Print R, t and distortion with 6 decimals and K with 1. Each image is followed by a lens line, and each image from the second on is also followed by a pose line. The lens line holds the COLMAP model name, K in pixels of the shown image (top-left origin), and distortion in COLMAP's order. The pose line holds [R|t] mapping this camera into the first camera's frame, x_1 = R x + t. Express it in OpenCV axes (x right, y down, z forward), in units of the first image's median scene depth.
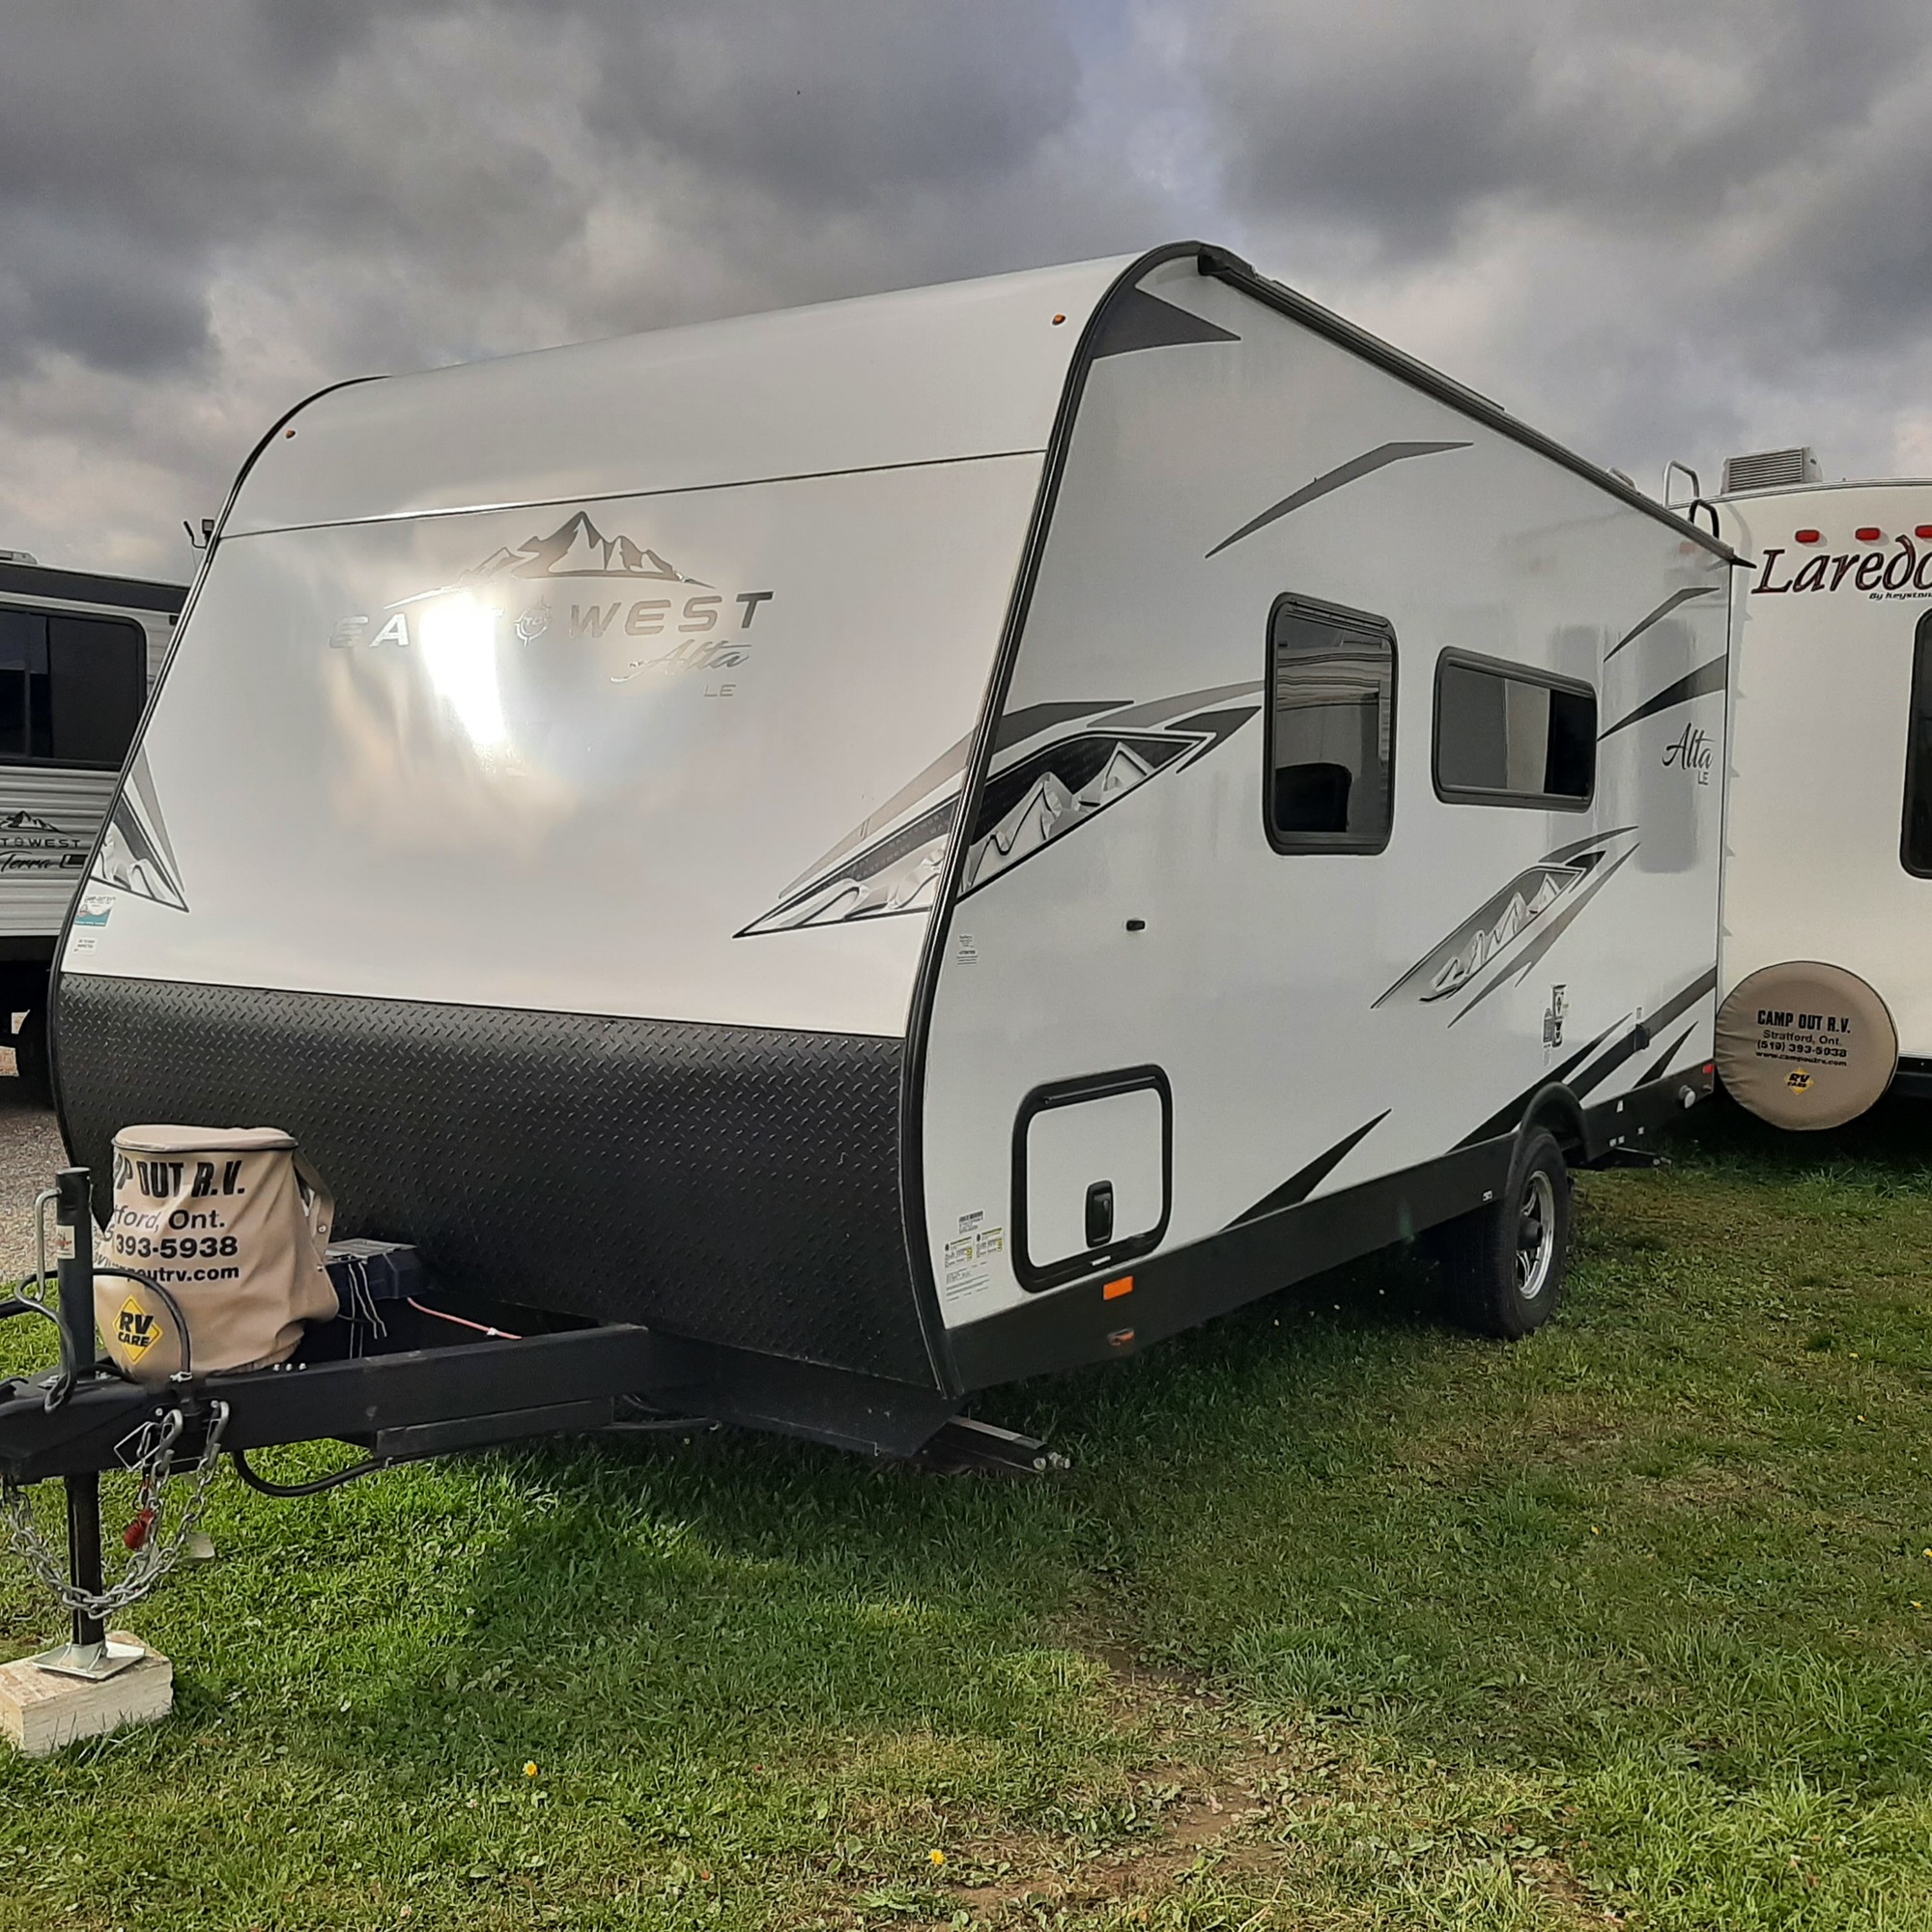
lens RADIAL K [[2050.3, 0, 966.0], [0, 2050.3, 966.0], [0, 0, 1]] dist [0.016485, 0.006530]
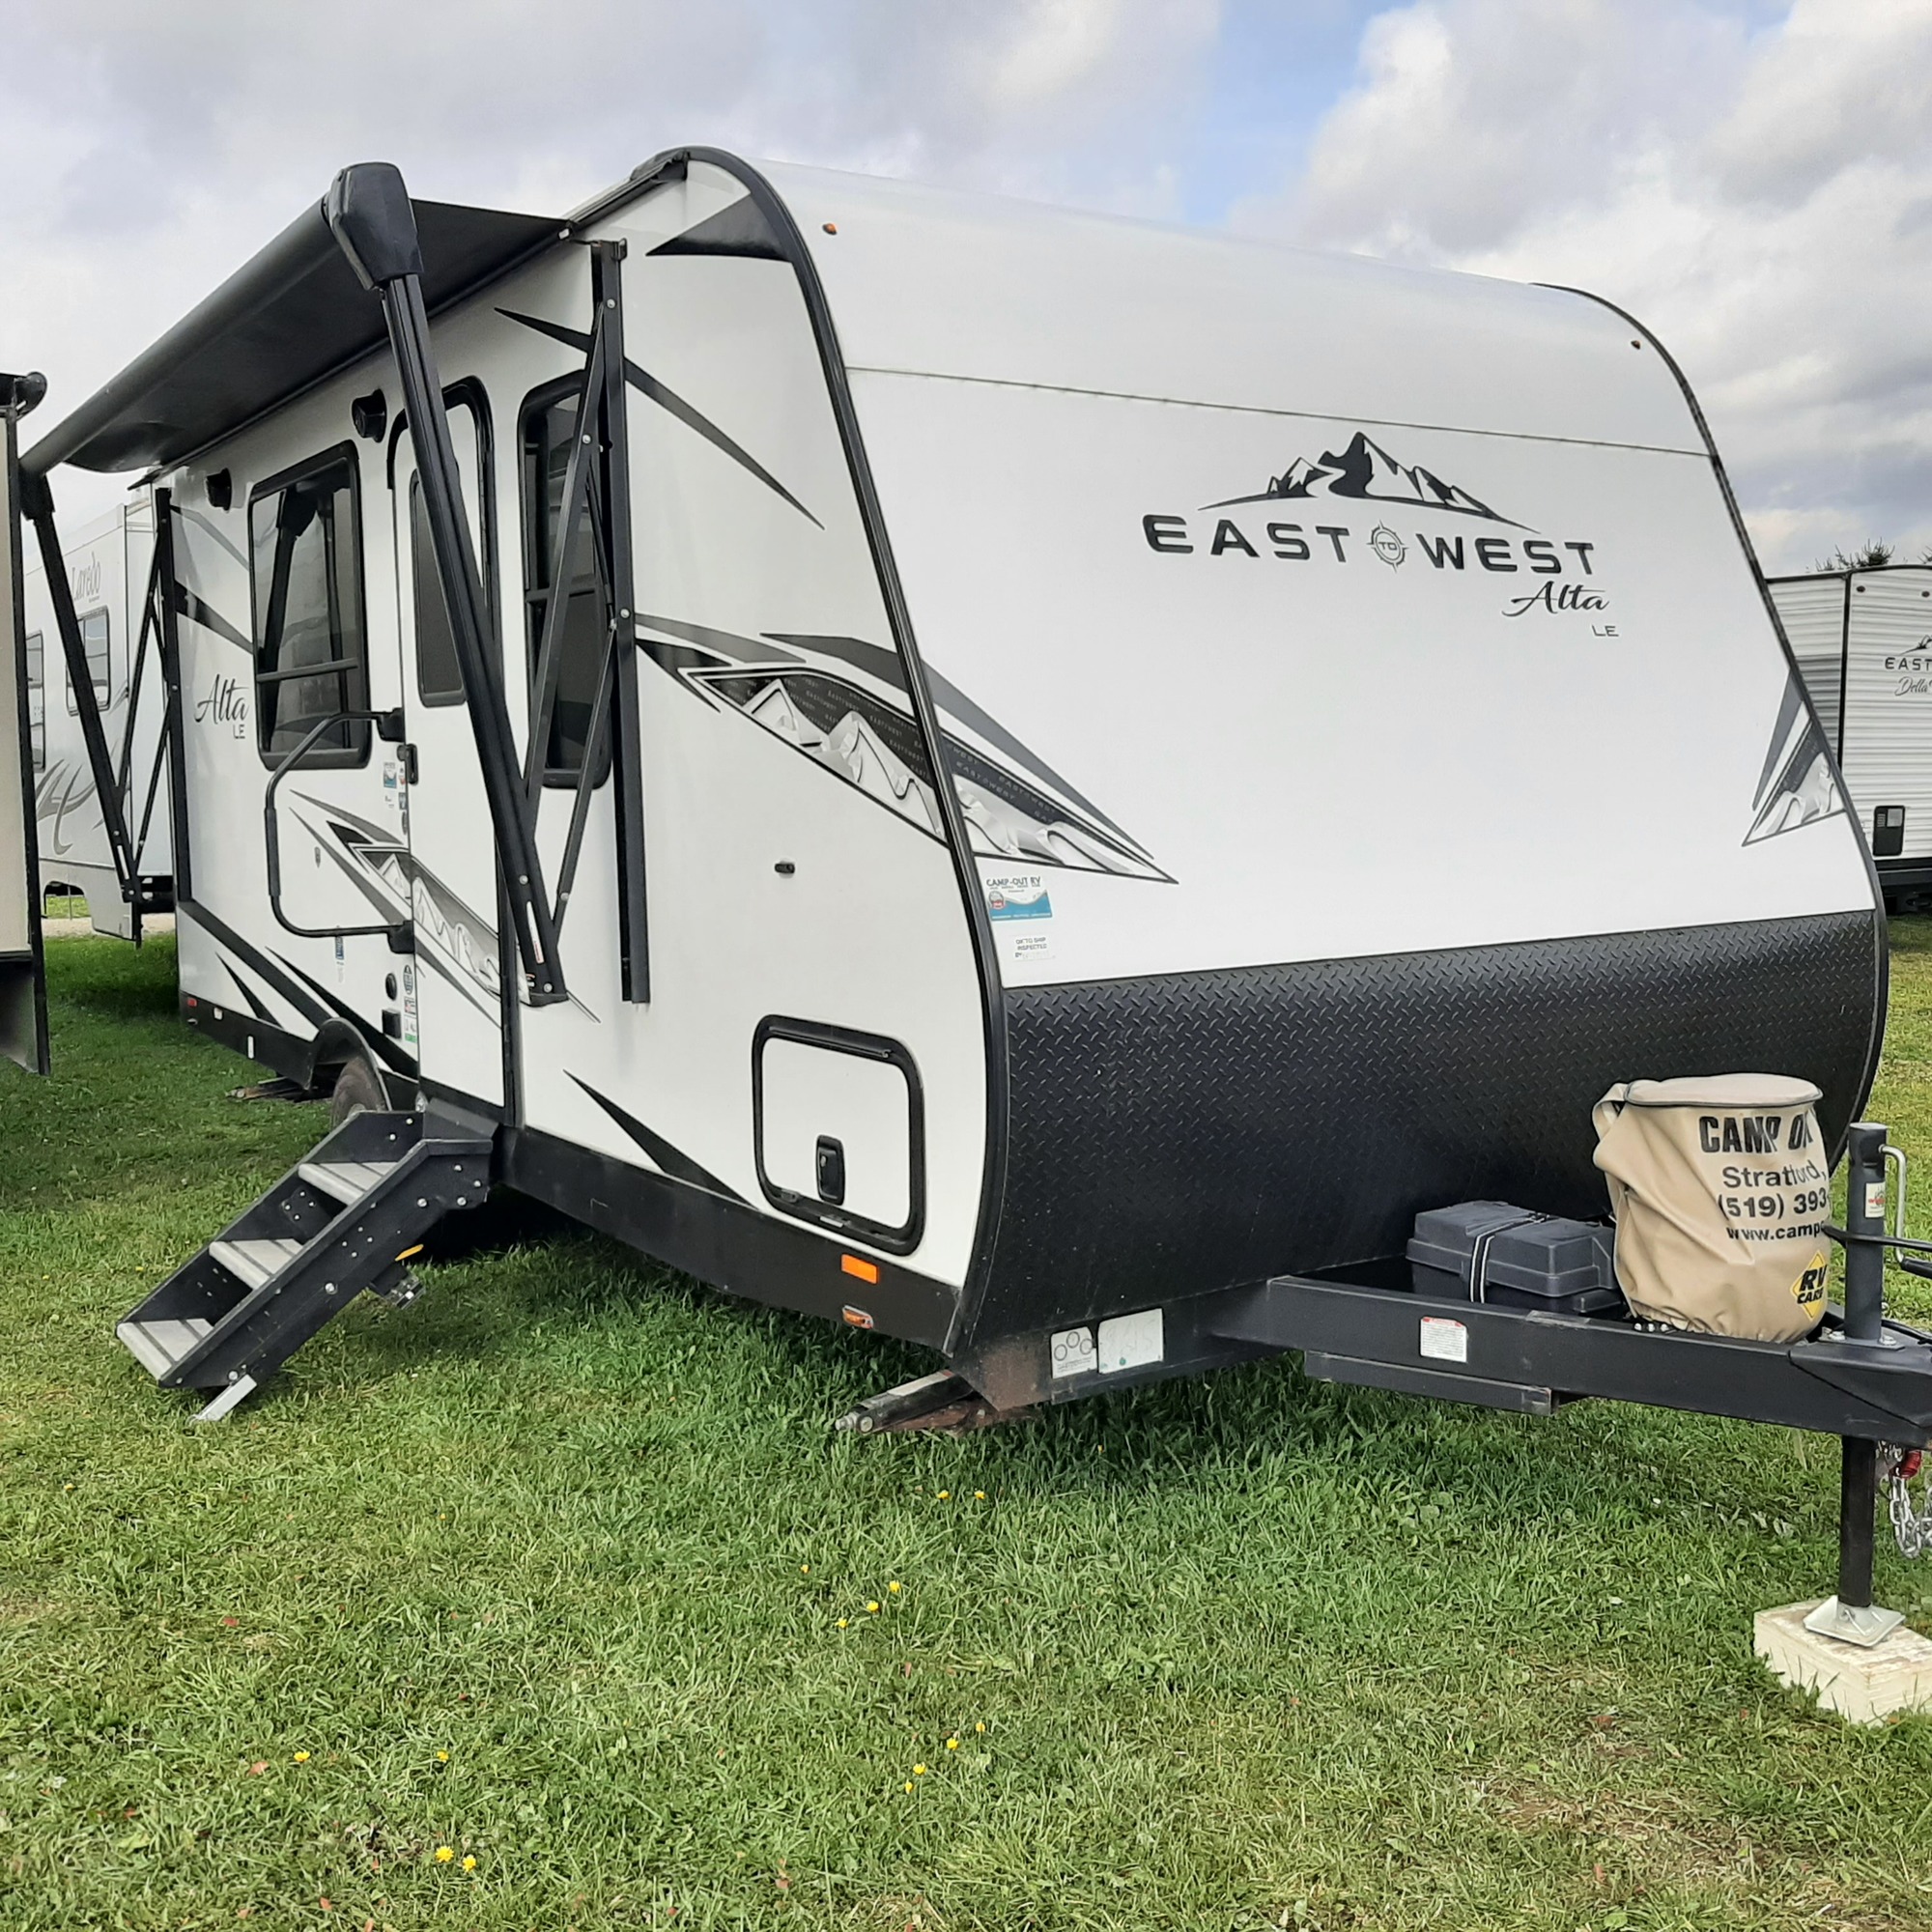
lens RADIAL K [[2050.3, 0, 966.0], [0, 2050.3, 966.0], [0, 0, 1]] dist [0.016485, 0.006530]
pose [[0.421245, -0.108092, 0.900483, -1.117824], [0.086353, 0.993142, 0.078819, -0.063441], [-0.902827, 0.044557, 0.427690, 0.743253]]
